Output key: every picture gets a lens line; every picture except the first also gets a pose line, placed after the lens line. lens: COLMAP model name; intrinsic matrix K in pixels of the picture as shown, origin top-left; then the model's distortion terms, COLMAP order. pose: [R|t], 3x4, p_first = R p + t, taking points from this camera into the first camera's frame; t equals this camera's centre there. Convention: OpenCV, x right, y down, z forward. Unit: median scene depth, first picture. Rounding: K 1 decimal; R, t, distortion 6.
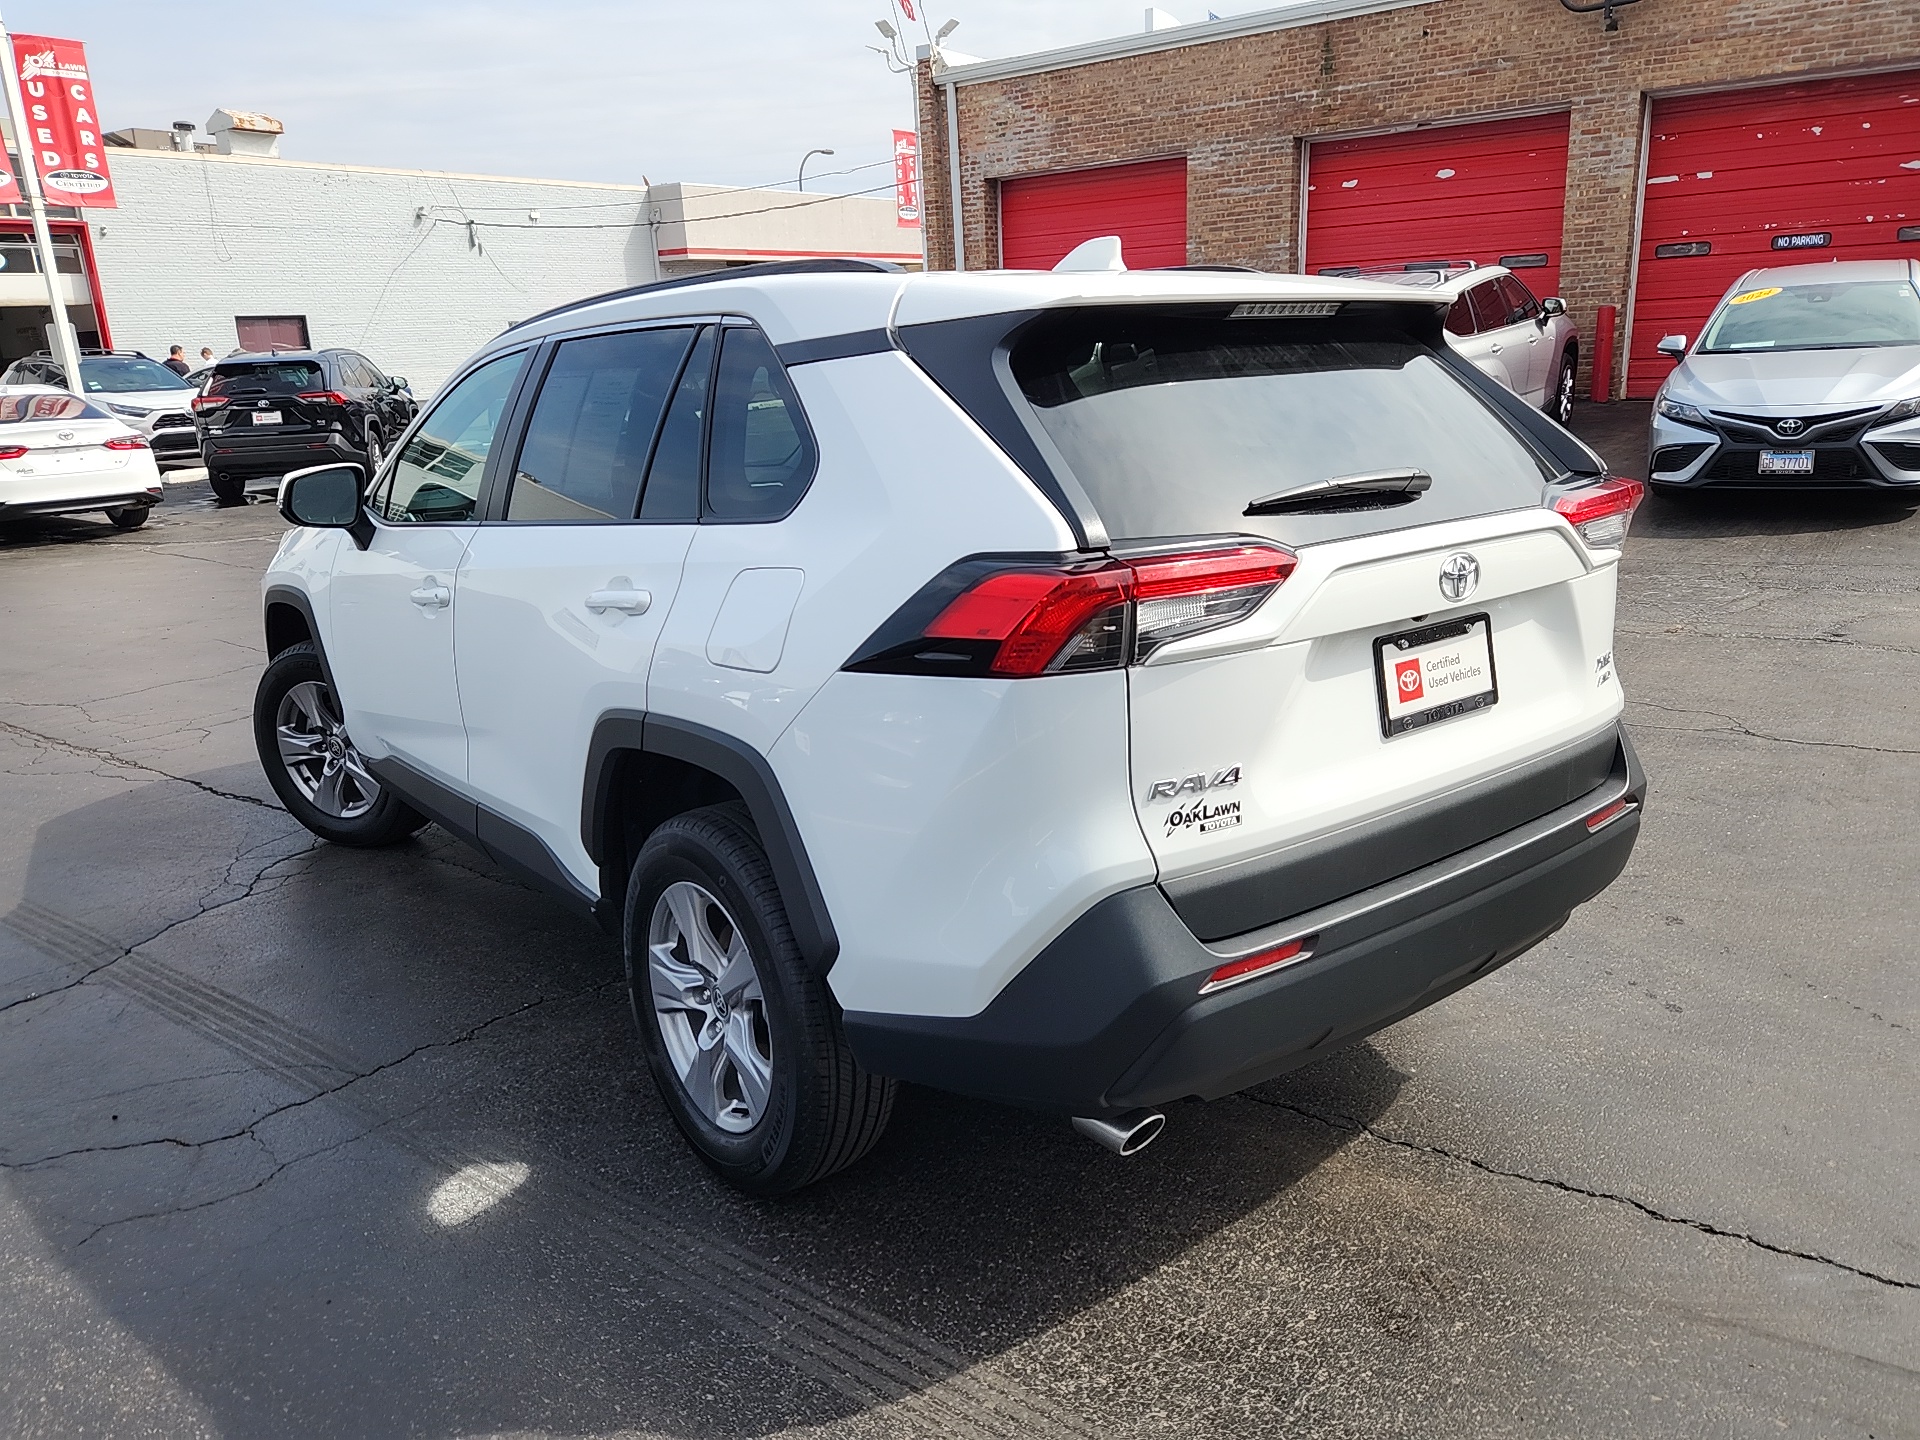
lens RADIAL K [[1478.0, 0, 1015.8], [0, 1478.0, 702.6], [0, 0, 1]] dist [0.058447, -0.052483]
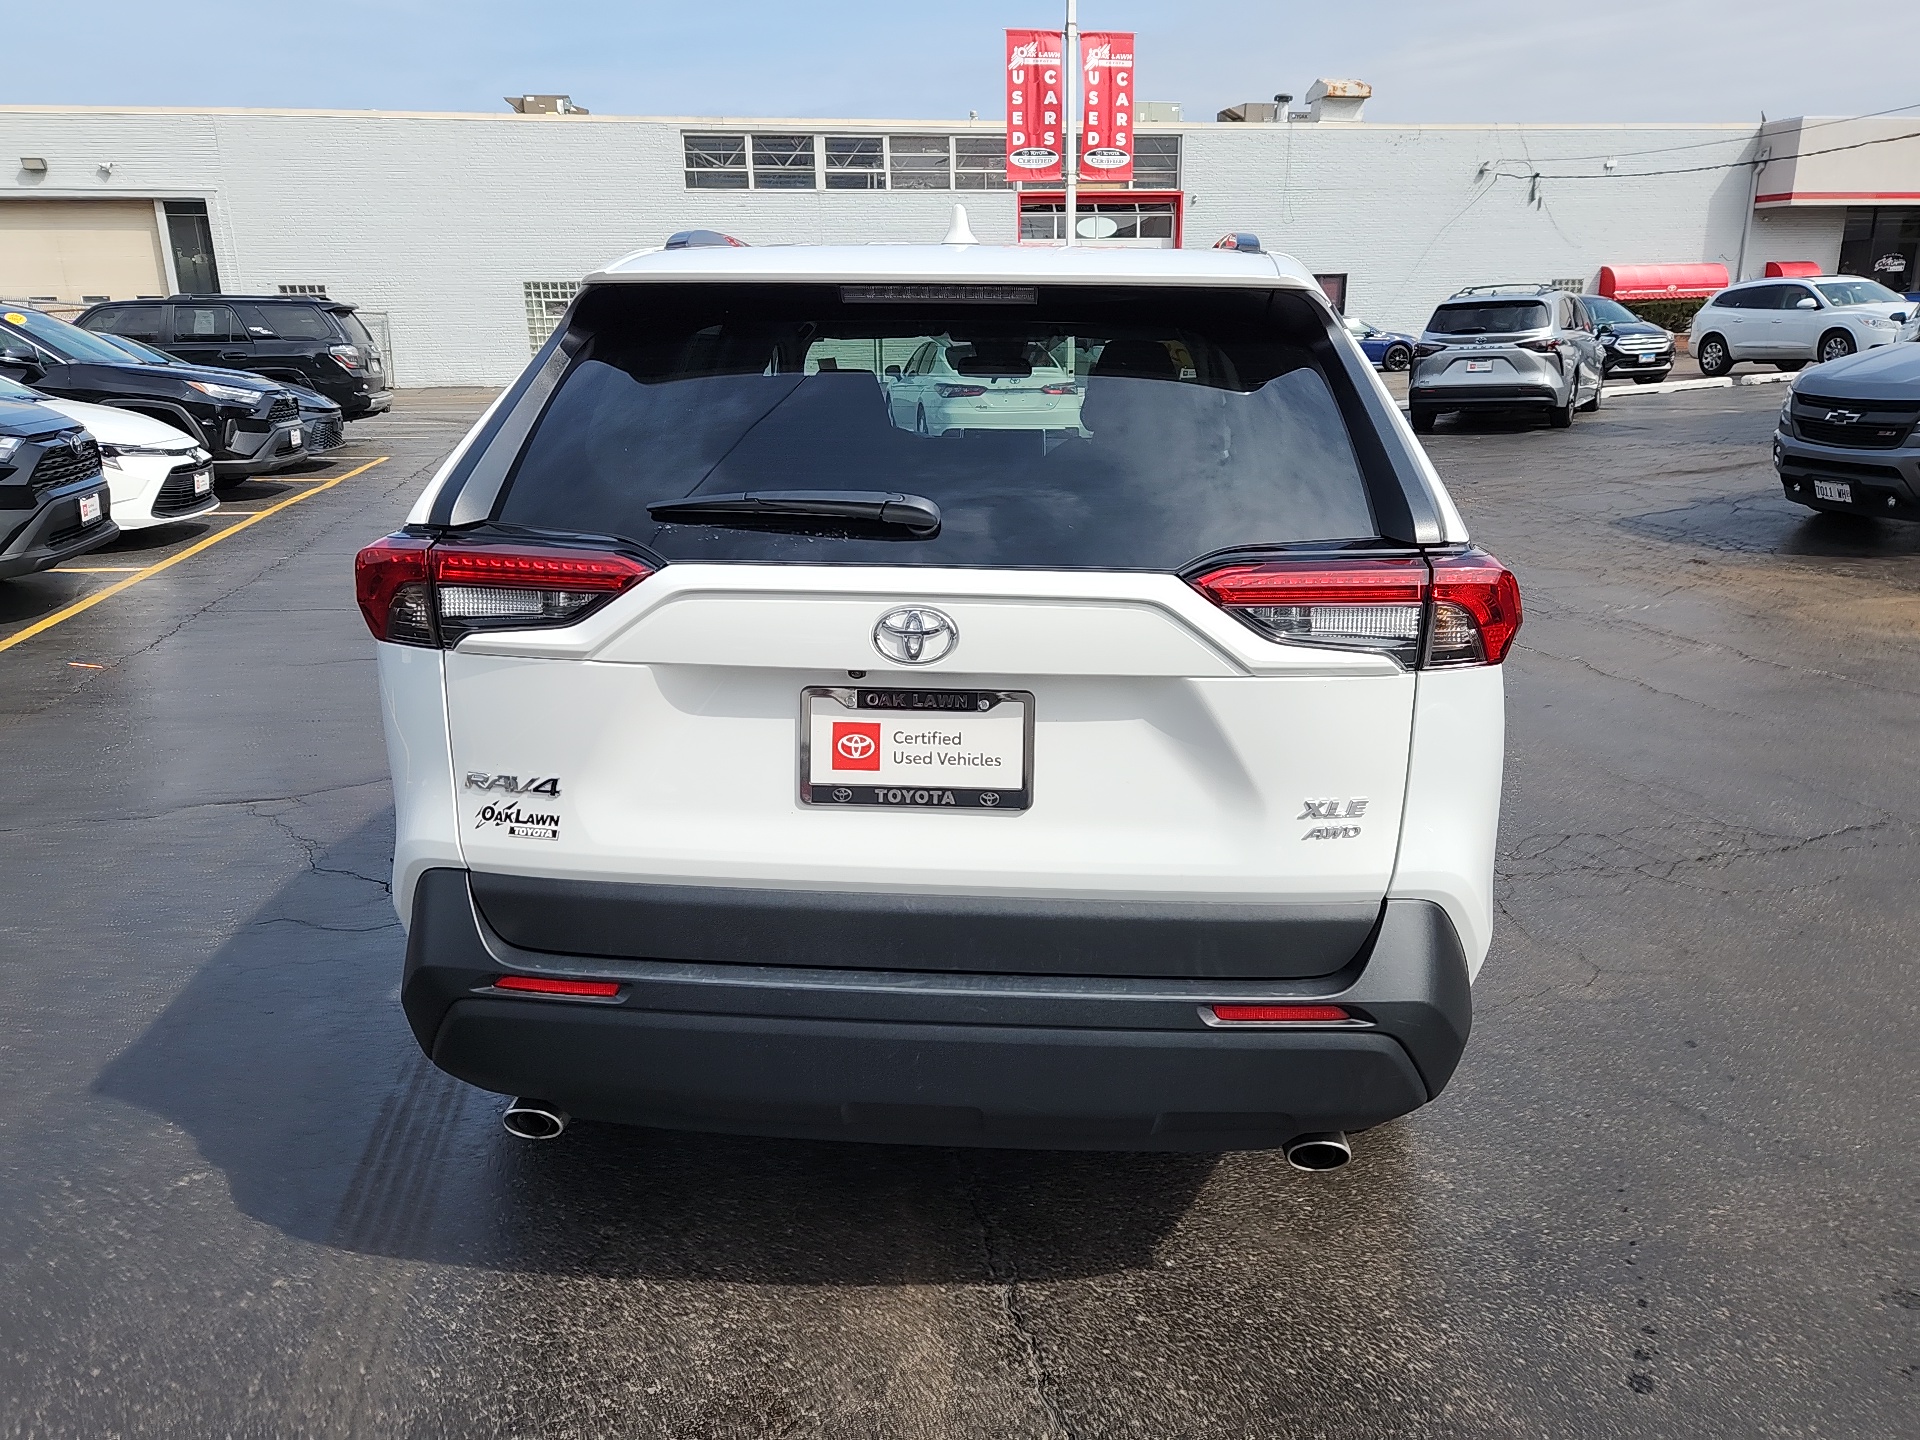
lens RADIAL K [[1478.0, 0, 922.8], [0, 1478.0, 708.2], [0, 0, 1]] dist [0.058447, -0.052483]
pose [[0.706807, 0.210744, -0.675286, 0.809079], [-0.189150, 0.976139, 0.106655, -0.125483], [0.681650, 0.052346, 0.729804, 0.394507]]
